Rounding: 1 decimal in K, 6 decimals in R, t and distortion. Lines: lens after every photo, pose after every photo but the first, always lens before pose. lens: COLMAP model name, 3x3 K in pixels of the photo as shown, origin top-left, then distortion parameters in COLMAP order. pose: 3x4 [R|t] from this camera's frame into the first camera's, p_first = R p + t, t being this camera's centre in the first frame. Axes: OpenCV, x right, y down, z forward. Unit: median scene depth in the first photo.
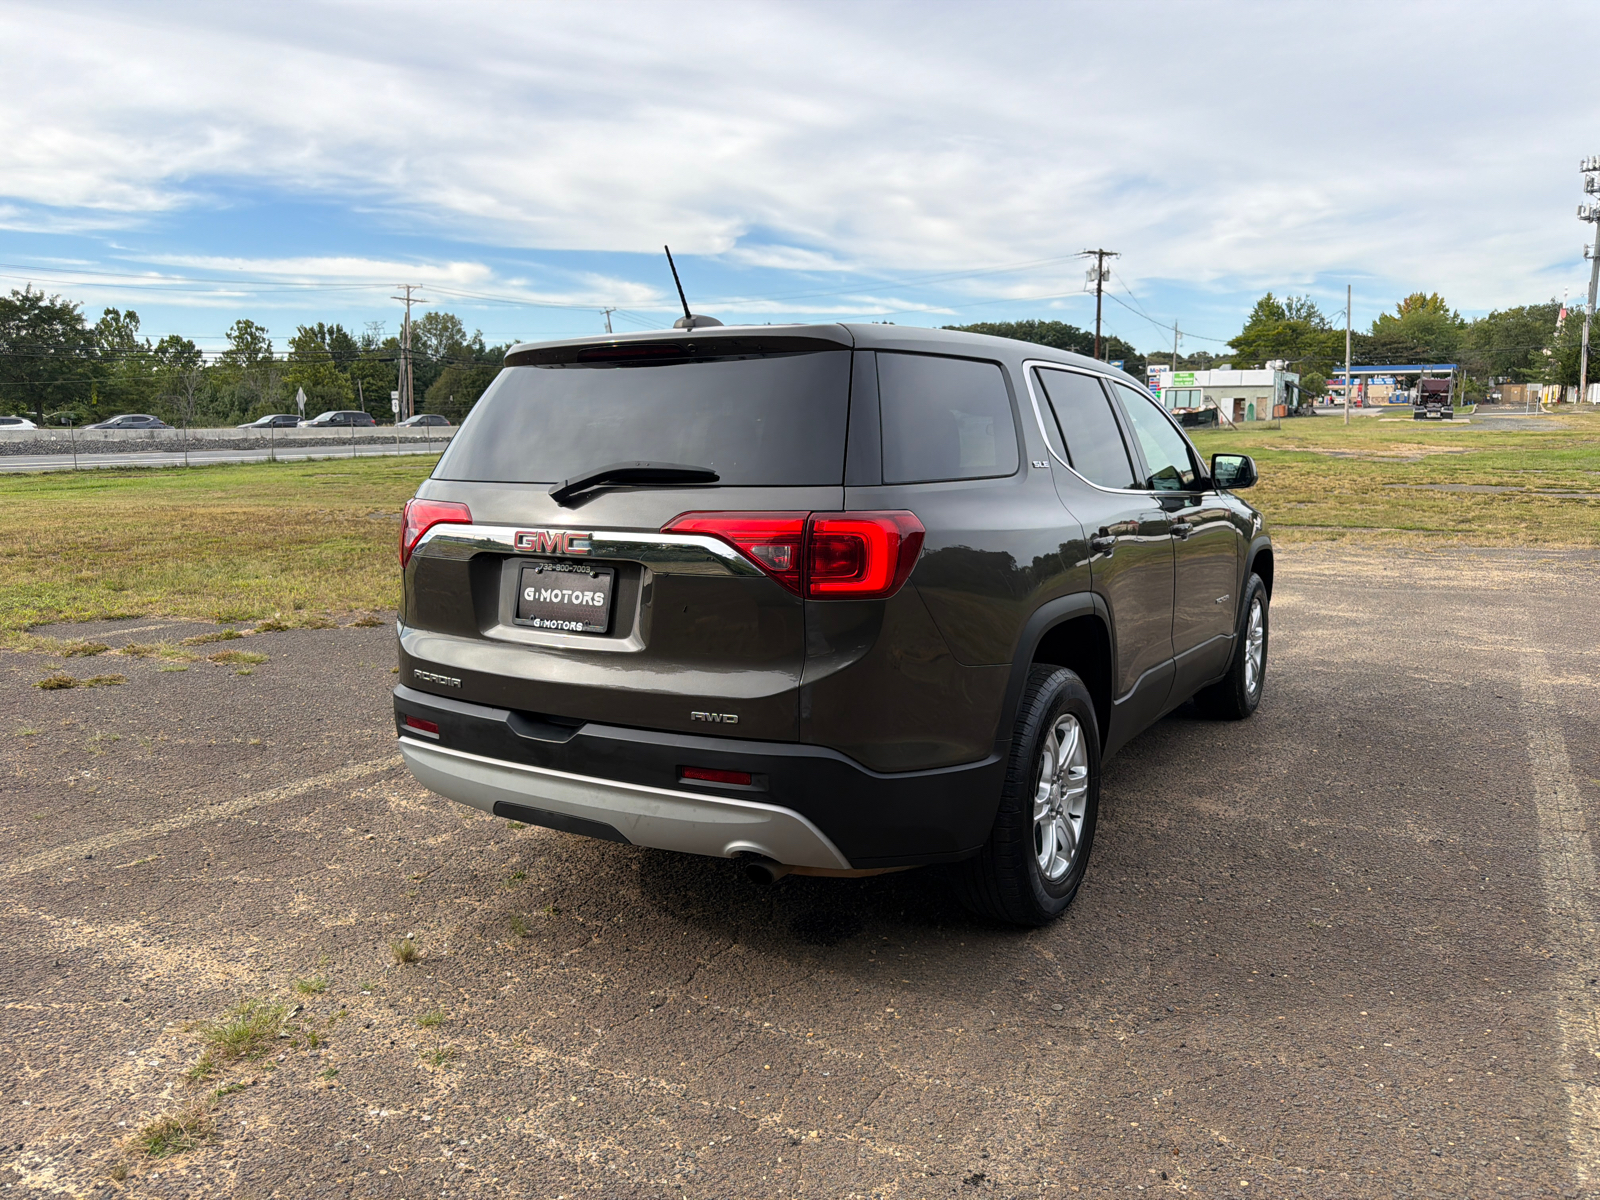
lens RADIAL K [[1130.2, 0, 800.0], [0, 1130.2, 600.0], [0, 0, 1]] dist [0.051212, -0.065560]
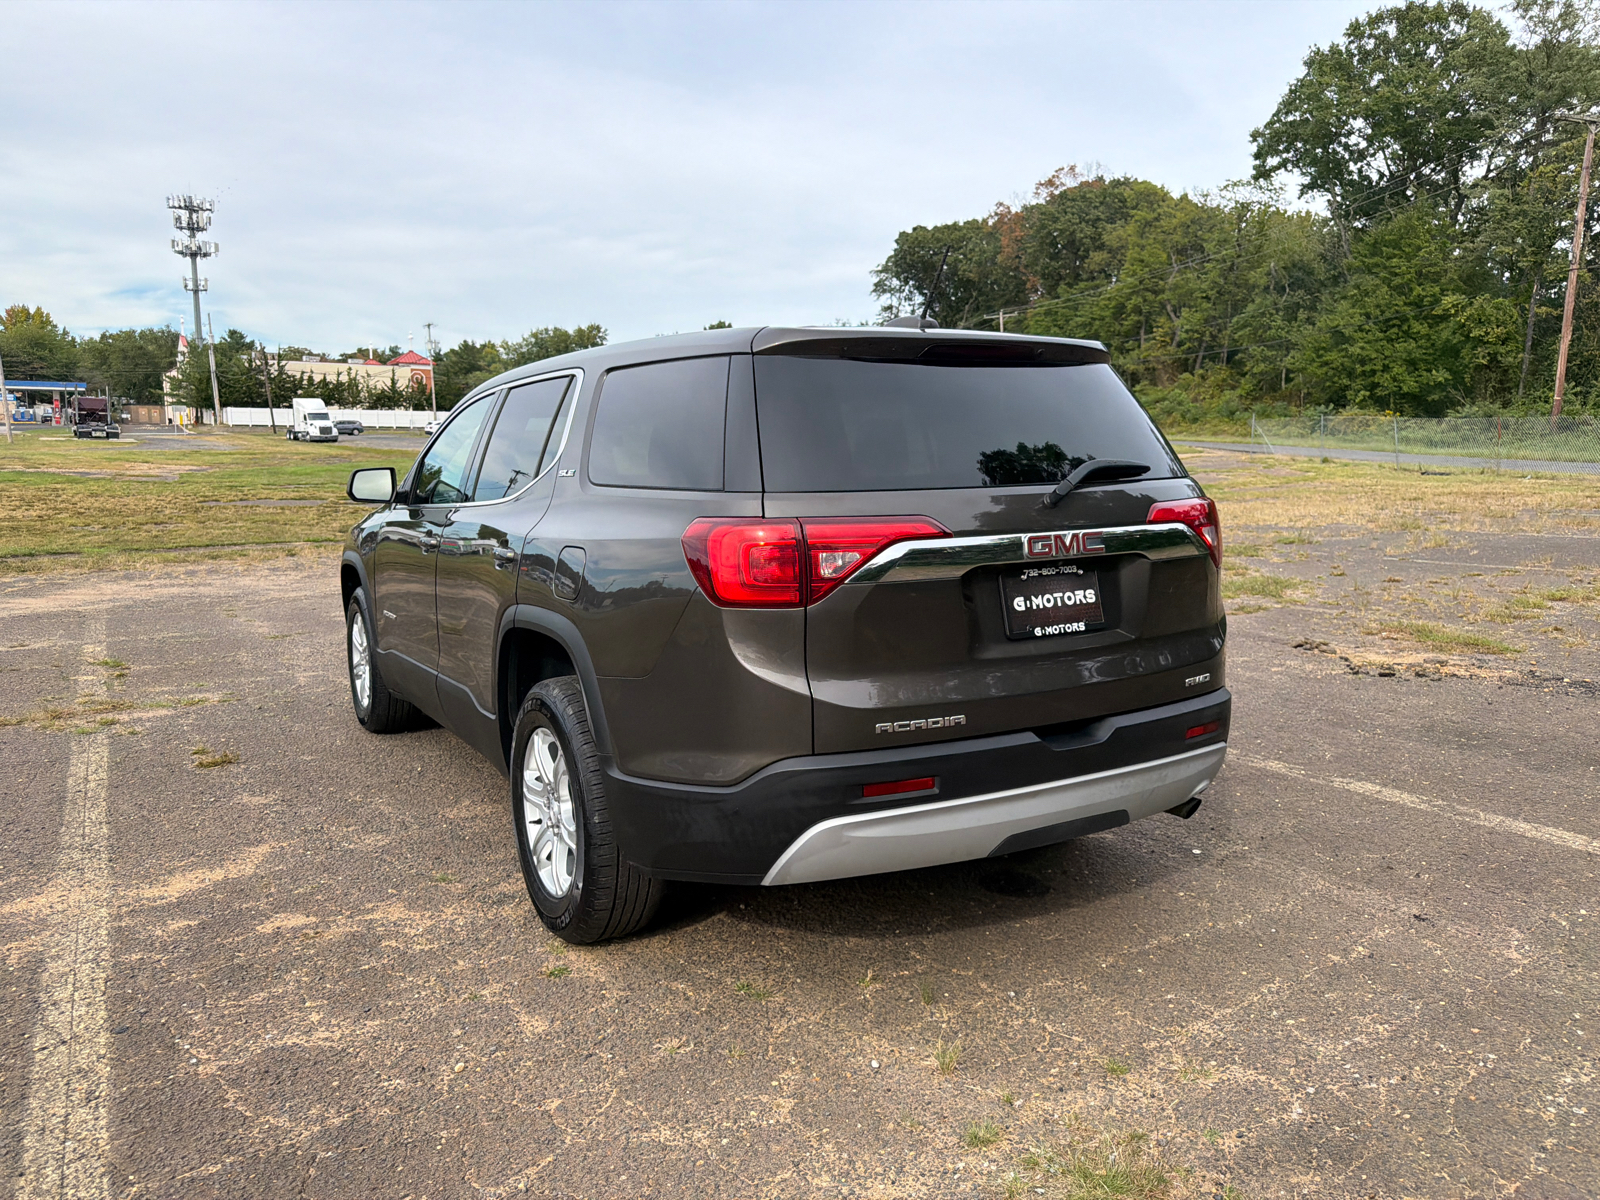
lens RADIAL K [[1131.1, 0, 797.1], [0, 1131.1, 593.6], [0, 0, 1]] dist [0.048667, -0.067028]
pose [[0.466467, -0.109675, 0.877713, -1.137357], [0.129642, 0.990045, 0.054812, -0.088414], [-0.874986, 0.088221, 0.476042, 0.710075]]
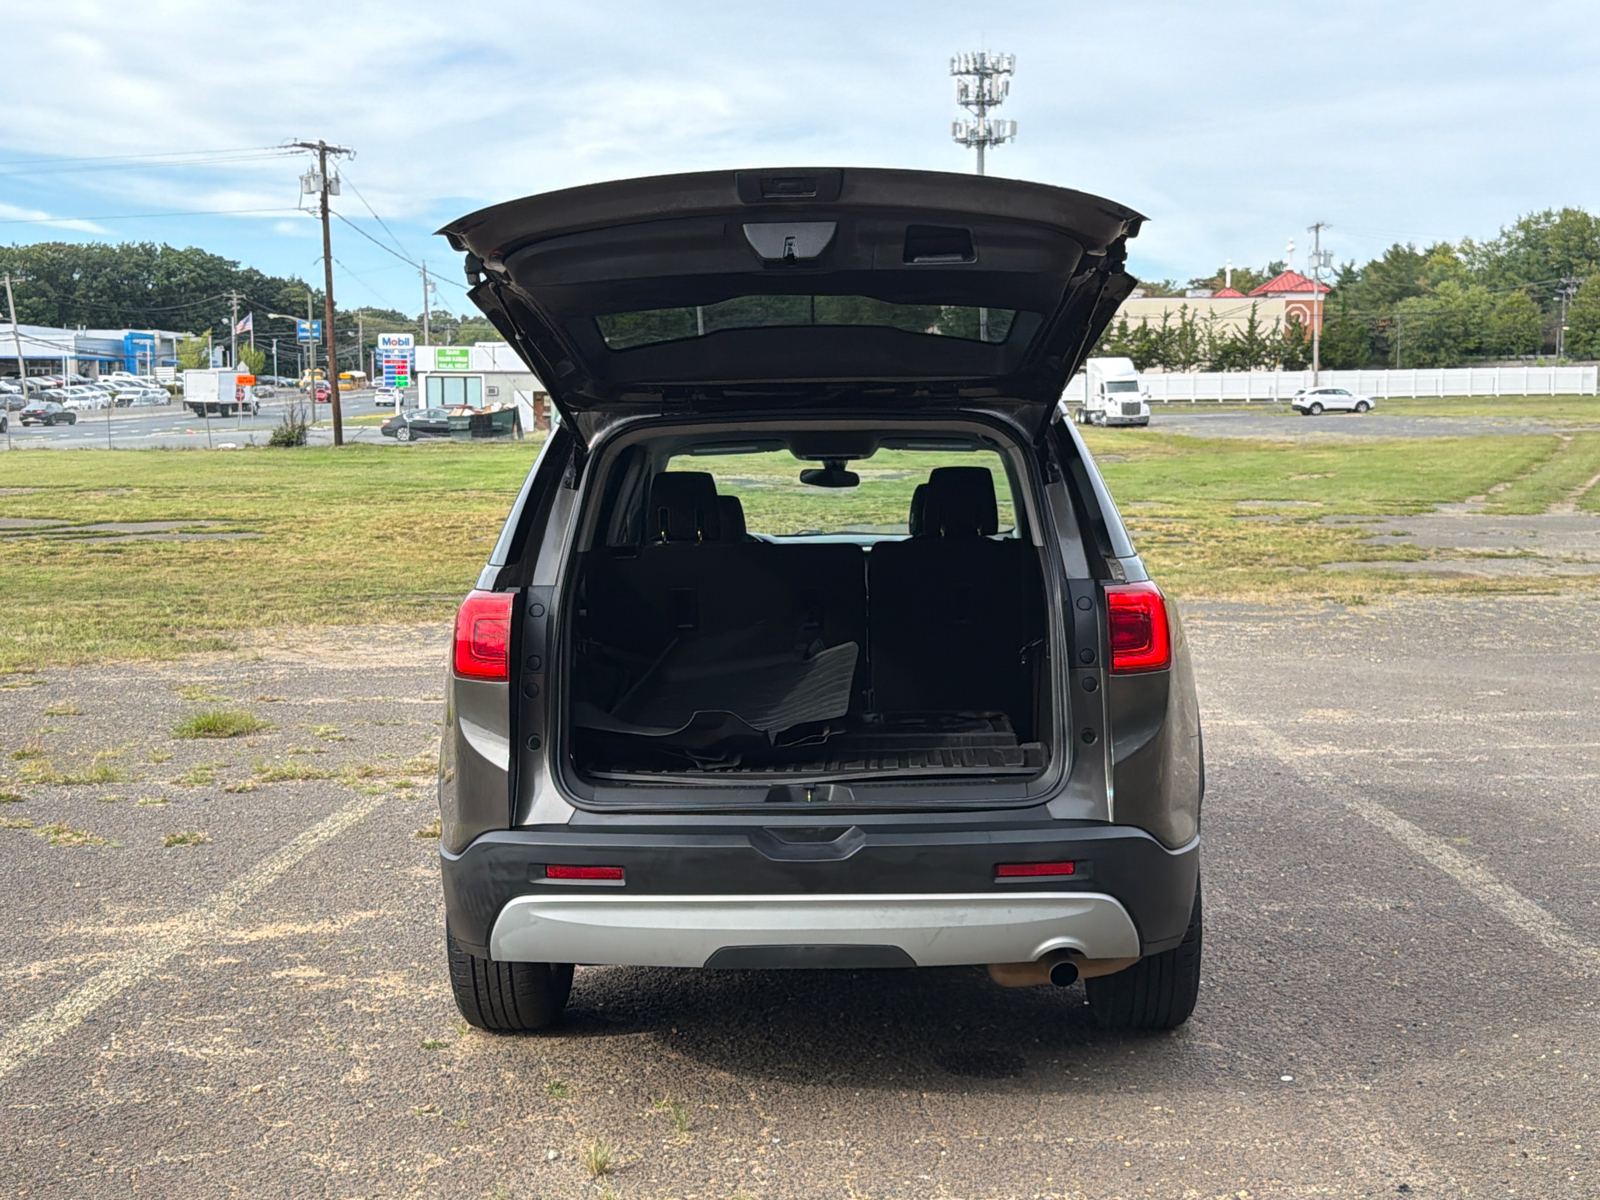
lens RADIAL K [[1968.7, 0, 800.0], [0, 1968.7, 600.0], [0, 0, 1]] dist [0.172332, -0.393860]
pose [[0.871508, -0.043258, 0.488469, -0.928788], [0.076150, 0.995956, -0.047664, -0.003863], [-0.484432, 0.078737, 0.871279, -0.318871]]
